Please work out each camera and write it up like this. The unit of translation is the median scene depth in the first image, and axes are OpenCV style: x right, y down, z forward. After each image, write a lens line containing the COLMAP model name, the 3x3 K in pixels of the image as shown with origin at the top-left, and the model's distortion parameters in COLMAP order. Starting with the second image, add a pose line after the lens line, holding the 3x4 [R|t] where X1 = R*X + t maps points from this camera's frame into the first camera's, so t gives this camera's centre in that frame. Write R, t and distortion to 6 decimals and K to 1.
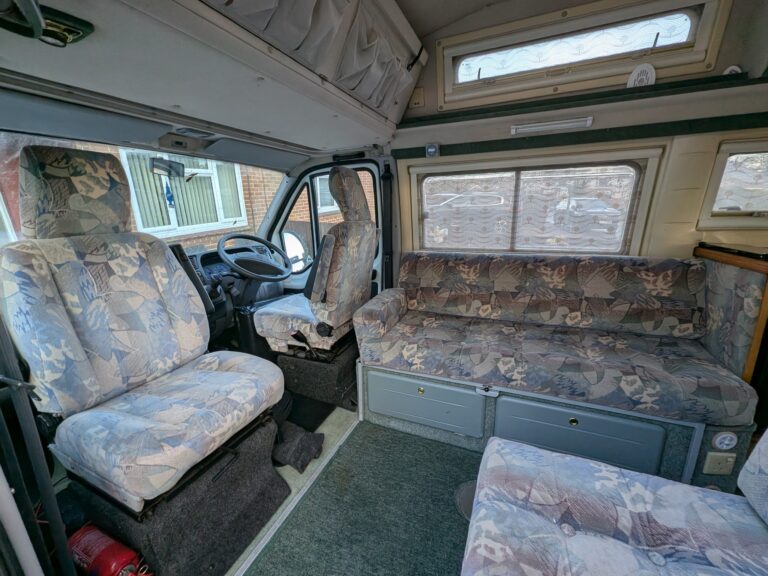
lens RADIAL K [[315.5, 0, 384.0], [0, 315.5, 288.0], [0, 0, 1]] dist [0.005085, 0.000079]
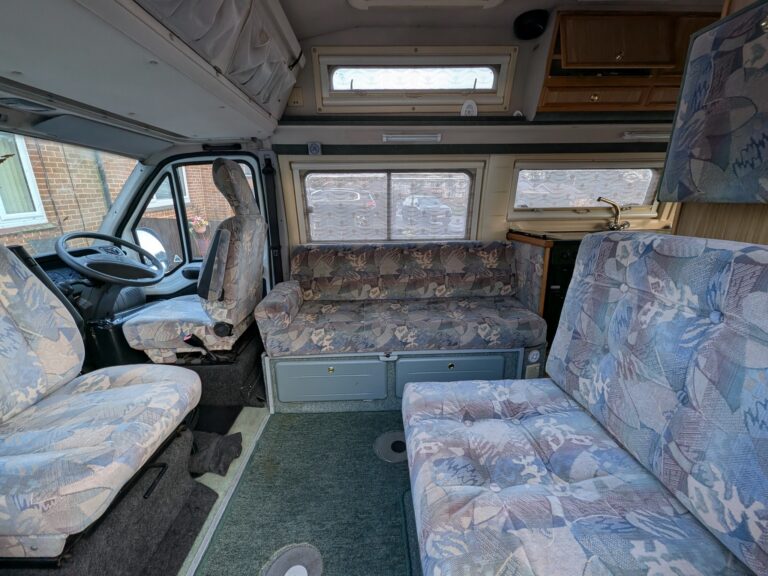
lens RADIAL K [[315.5, 0, 384.0], [0, 315.5, 288.0], [0, 0, 1]] dist [0.005085, 0.000079]
pose [[0.908017, -0.098097, 0.407285, -0.142472], [0.092022, 0.995158, 0.034532, 0.021272], [-0.408701, 0.006124, 0.912648, -0.084225]]
